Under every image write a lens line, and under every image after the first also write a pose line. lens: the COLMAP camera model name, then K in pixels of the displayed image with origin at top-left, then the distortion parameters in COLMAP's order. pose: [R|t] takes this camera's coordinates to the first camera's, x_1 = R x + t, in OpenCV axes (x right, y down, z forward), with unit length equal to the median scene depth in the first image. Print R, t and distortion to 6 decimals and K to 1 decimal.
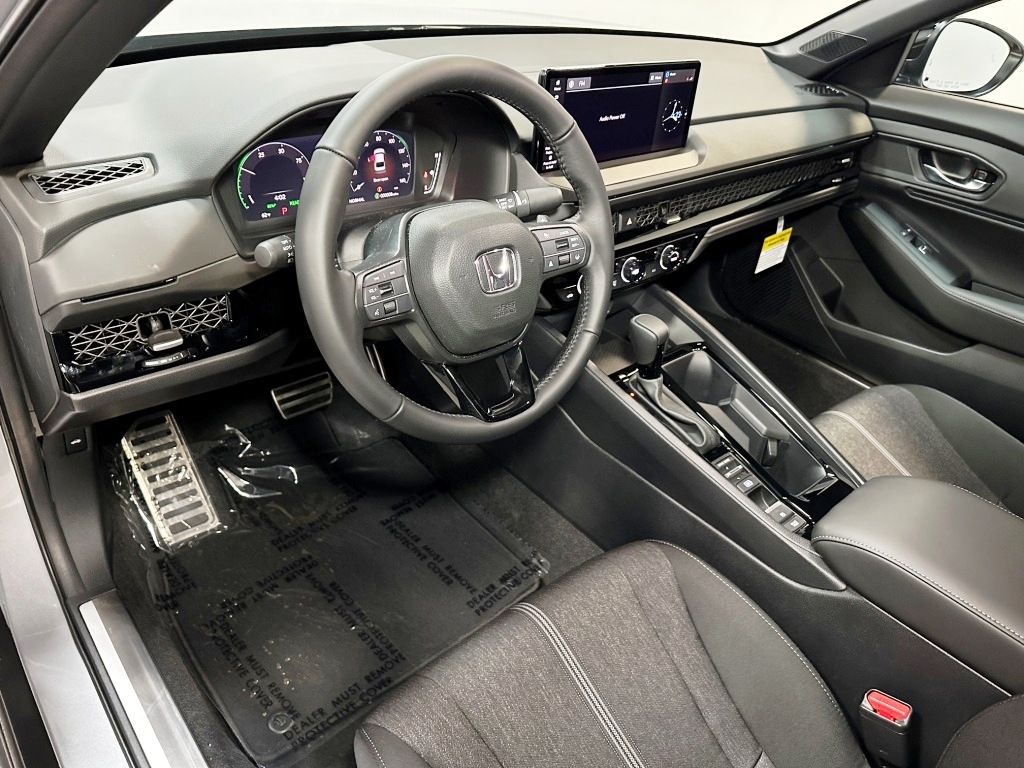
lens RADIAL K [[715.2, 0, 512.0], [0, 715.2, 384.0], [0, 0, 1]] dist [0.078888, -0.116667]
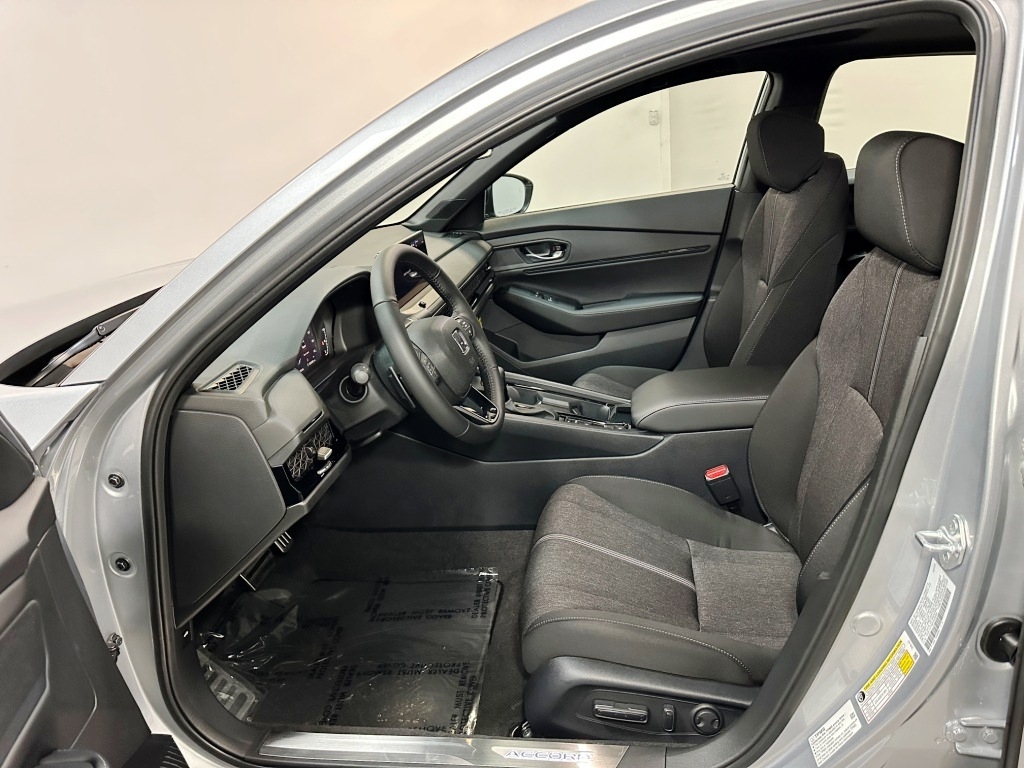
lens RADIAL K [[715.2, 0, 512.0], [0, 715.2, 384.0], [0, 0, 1]] dist [0.078888, -0.116667]
pose [[0.739670, -0.394305, 0.545355, -0.472969], [0.519766, 0.849473, -0.090773, 0.080411], [-0.427472, 0.350599, 0.833276, -0.251045]]
